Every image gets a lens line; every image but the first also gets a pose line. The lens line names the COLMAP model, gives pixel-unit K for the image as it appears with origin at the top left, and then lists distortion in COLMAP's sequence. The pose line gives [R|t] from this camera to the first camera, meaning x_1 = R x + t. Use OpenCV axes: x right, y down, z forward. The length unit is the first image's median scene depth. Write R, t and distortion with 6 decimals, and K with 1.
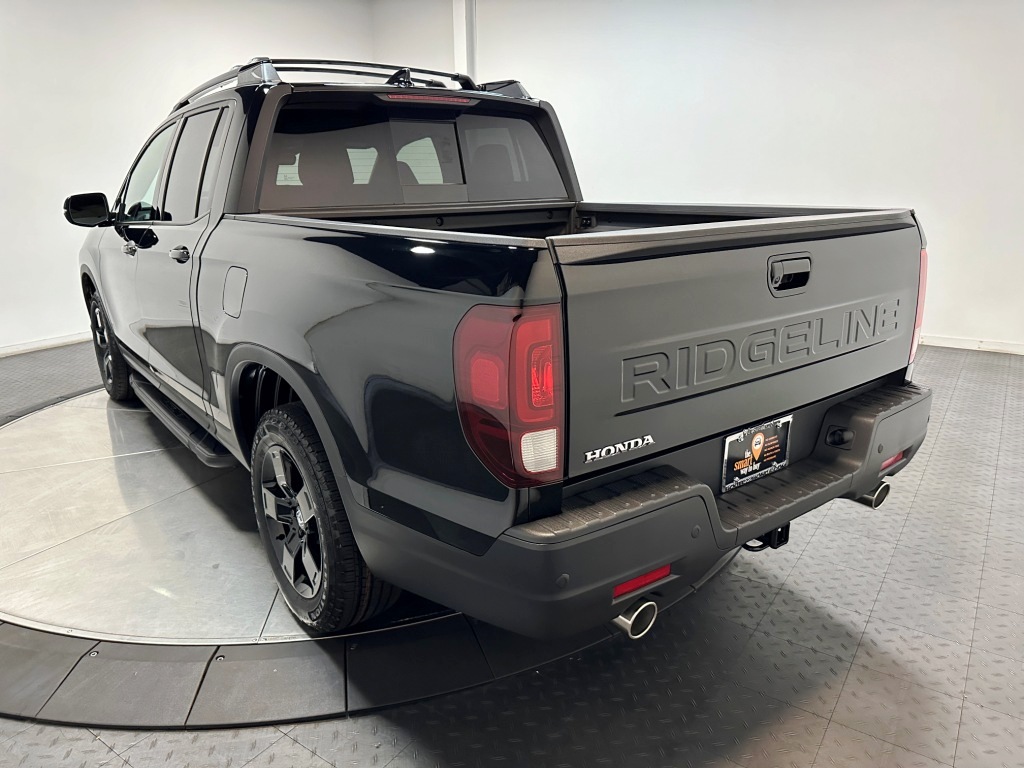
lens RADIAL K [[750.9, 0, 512.0], [0, 750.9, 384.0], [0, 0, 1]] dist [0.074567, -0.116314]
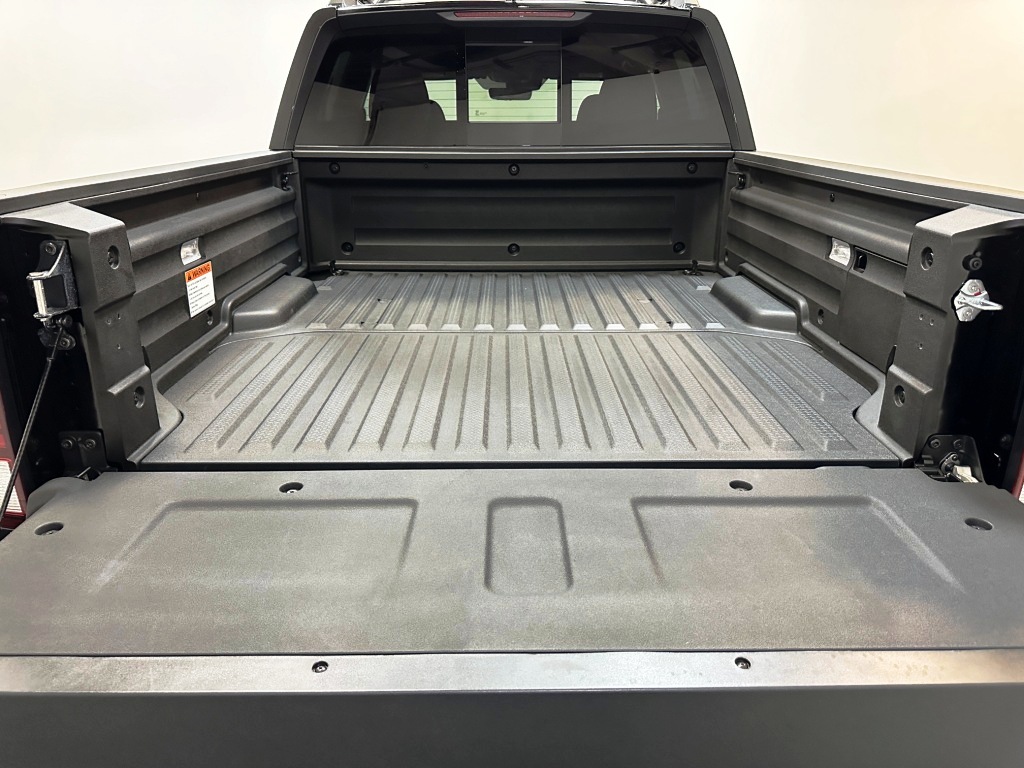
lens RADIAL K [[750.9, 0, 512.0], [0, 750.9, 384.0], [0, 0, 1]] dist [0.074567, -0.116314]
pose [[0.785956, 0.220287, -0.577708, 0.640218], [-0.175255, 0.975428, 0.133513, -0.144854], [0.592924, -0.003689, 0.805250, 0.499379]]
